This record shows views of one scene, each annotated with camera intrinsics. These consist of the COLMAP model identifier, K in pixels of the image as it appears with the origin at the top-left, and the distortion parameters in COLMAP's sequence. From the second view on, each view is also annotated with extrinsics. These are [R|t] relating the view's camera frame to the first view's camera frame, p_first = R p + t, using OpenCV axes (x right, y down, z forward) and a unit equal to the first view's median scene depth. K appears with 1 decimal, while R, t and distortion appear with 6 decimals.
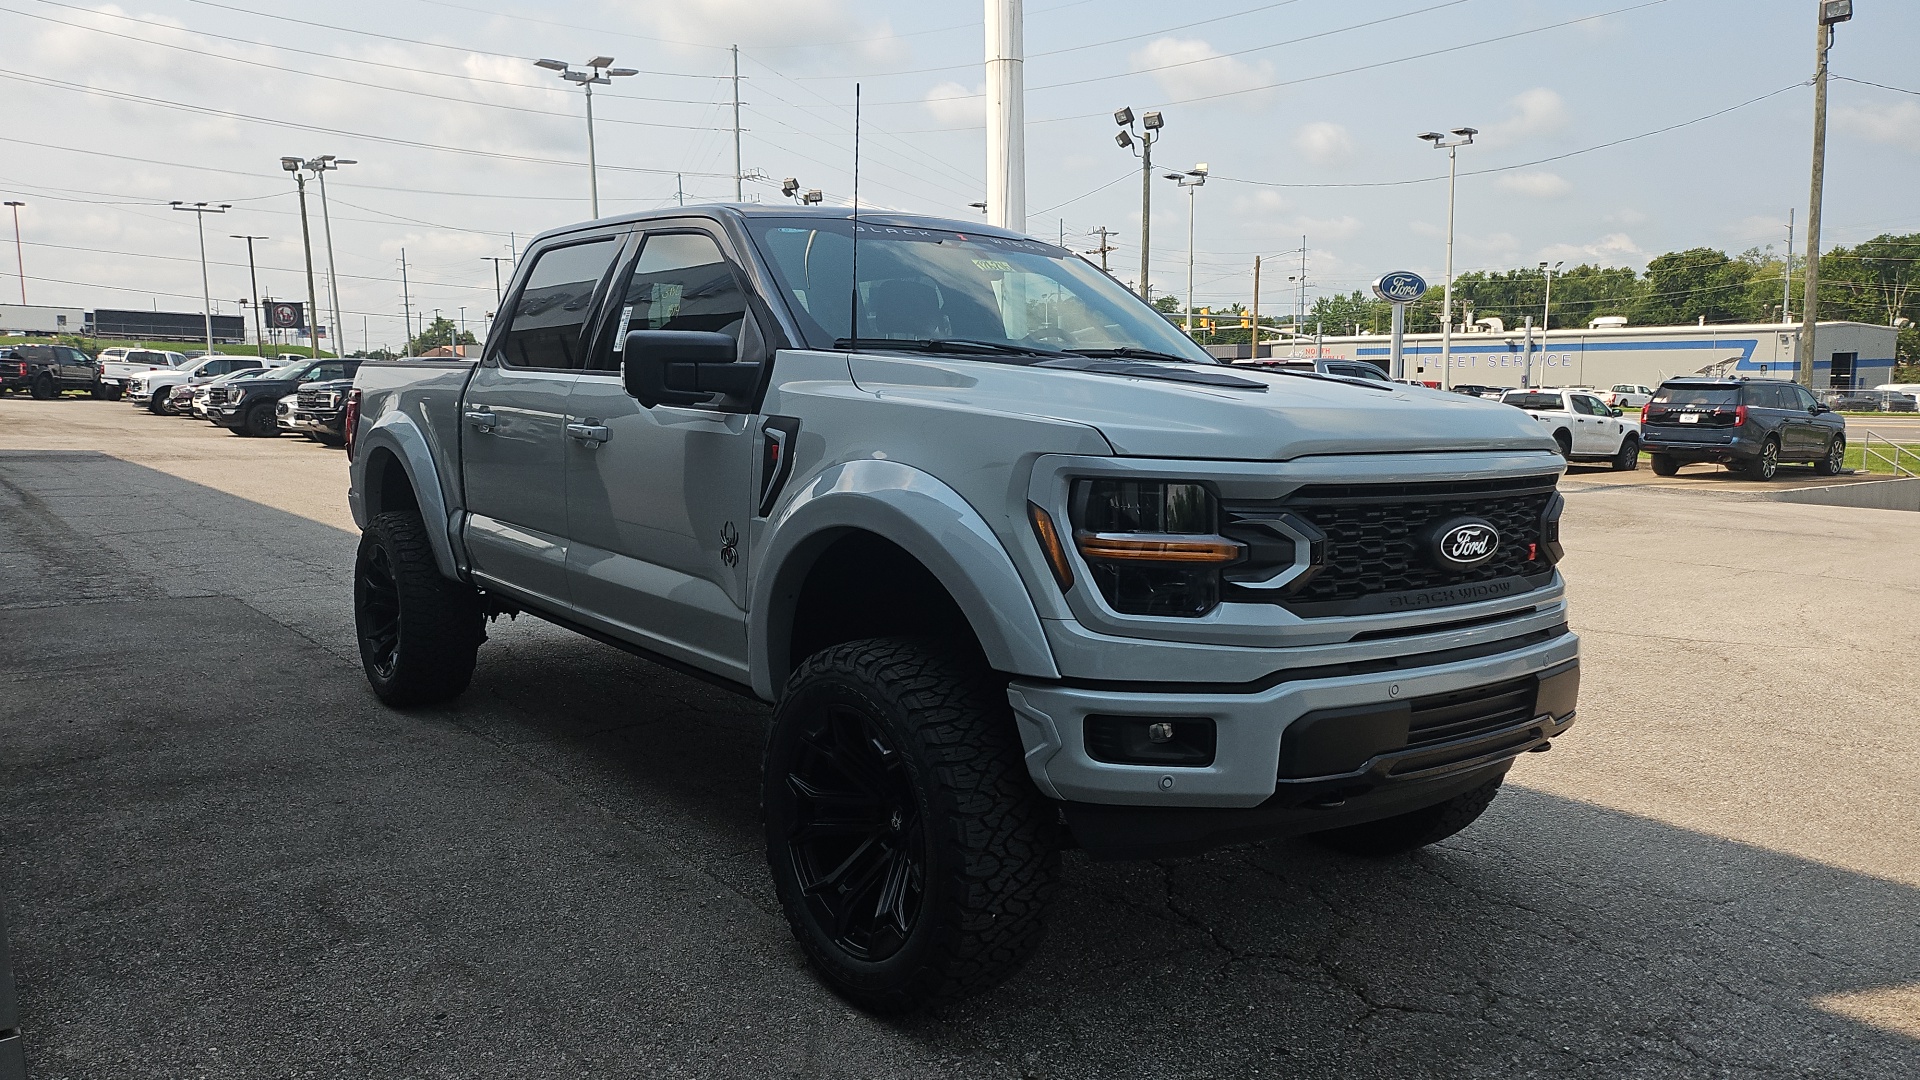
lens RADIAL K [[1354.0, 0, 950.0], [0, 1354.0, 531.9], [0, 0, 1]] dist [0.045882, -0.000790]
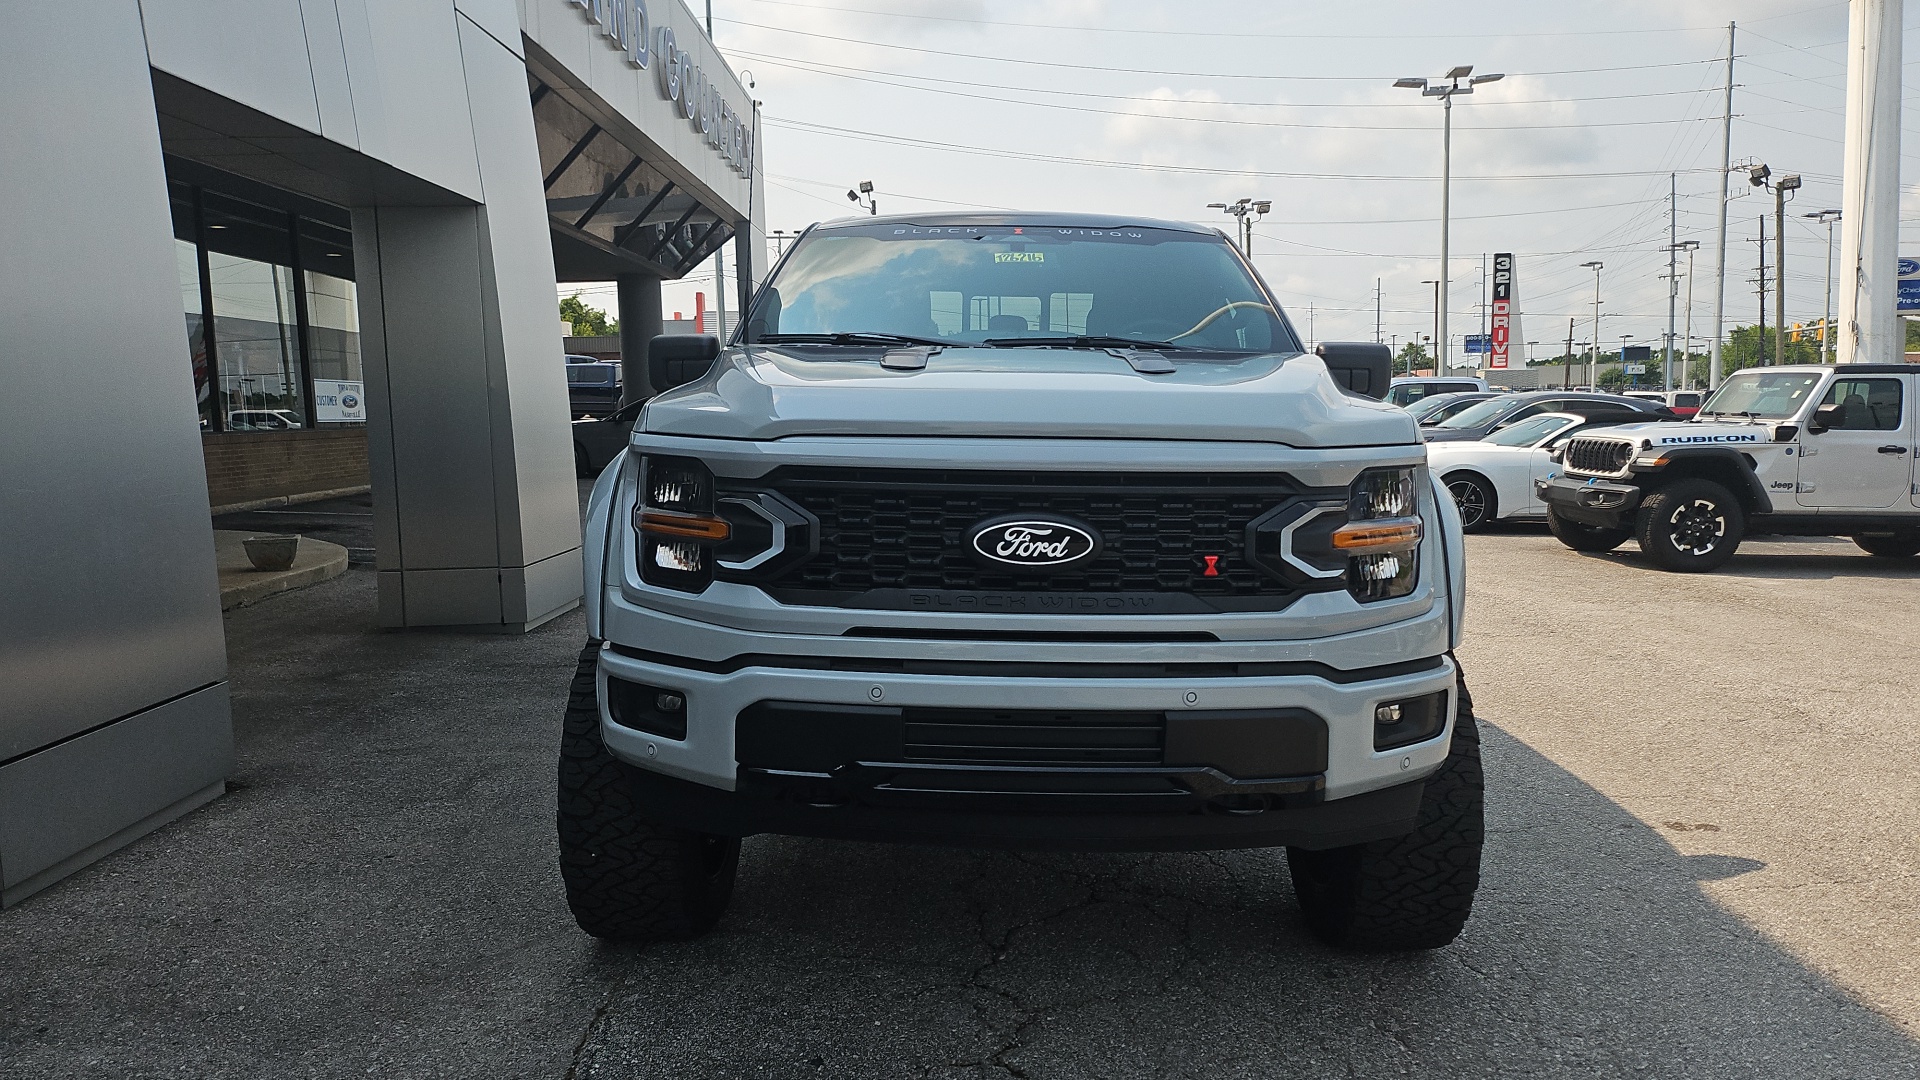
lens RADIAL K [[1350.7, 0, 982.5], [0, 1350.7, 539.6], [0, 0, 1]] dist [0.079800, -0.085085]
pose [[0.785771, 0.055718, -0.616003, 0.894191], [-0.063113, 0.997959, 0.009760, -0.000373], [0.615289, 0.031208, 0.787684, 0.307955]]
